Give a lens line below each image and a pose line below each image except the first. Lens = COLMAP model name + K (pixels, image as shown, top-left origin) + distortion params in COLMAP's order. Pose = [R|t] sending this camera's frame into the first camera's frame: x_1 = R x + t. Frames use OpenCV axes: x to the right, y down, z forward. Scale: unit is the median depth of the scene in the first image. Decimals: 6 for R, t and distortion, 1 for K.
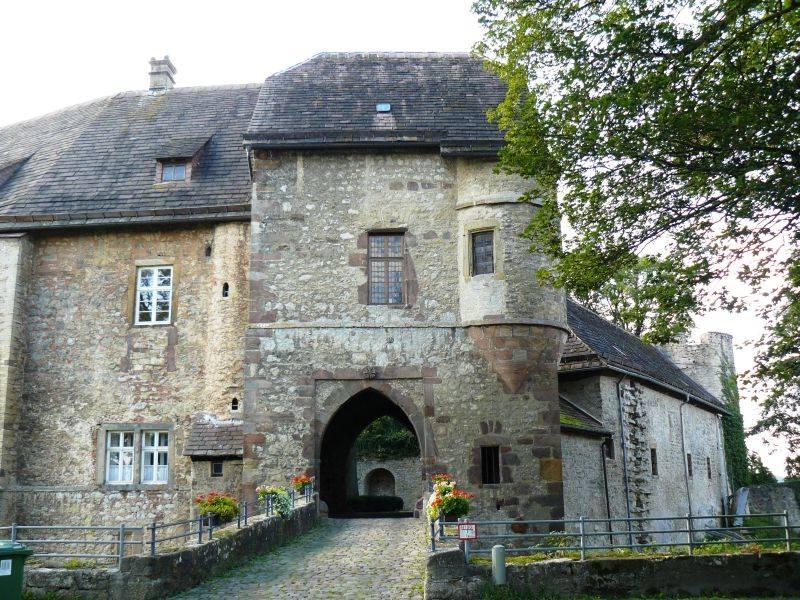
lens RADIAL K [[840.7, 0, 400.0], [0, 840.7, 300.0], [0, 0, 1]] dist [-0.102608, -0.012239]
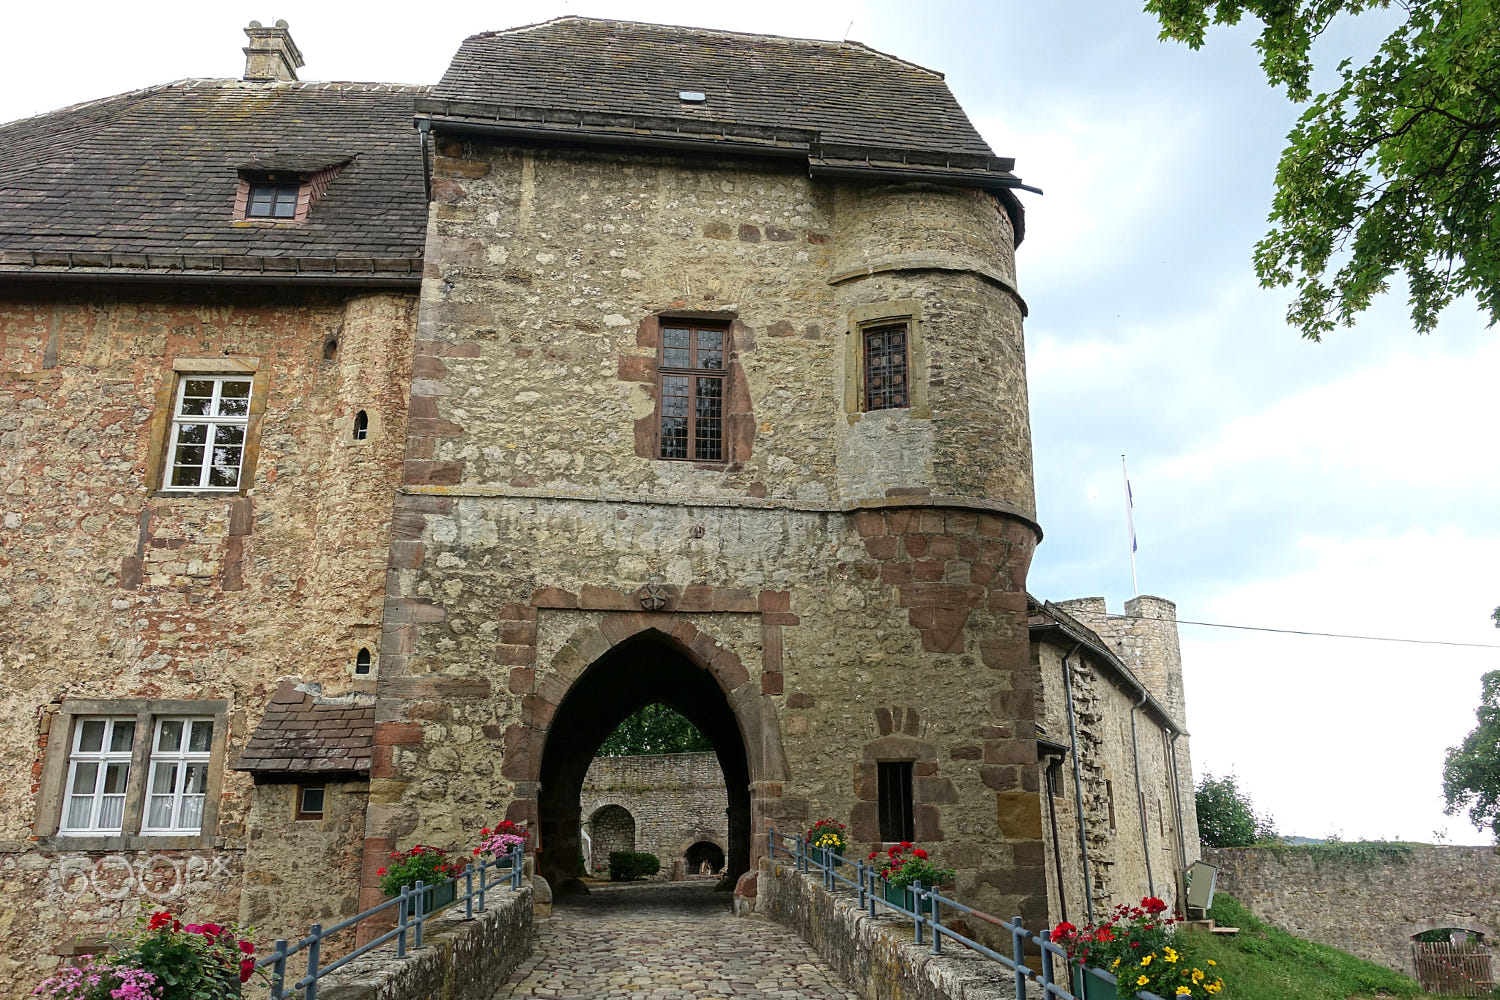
lens RADIAL K [[1253.0, 0, 746.0], [0, 1253.0, 399.8], [0, 0, 1]] dist [0.002703, 0.012382]
pose [[0.996516, 0.040921, 0.072667, -0.038466], [-0.032291, 0.992701, -0.116201, 0.053700], [-0.076892, 0.113450, 0.990564, 0.262153]]
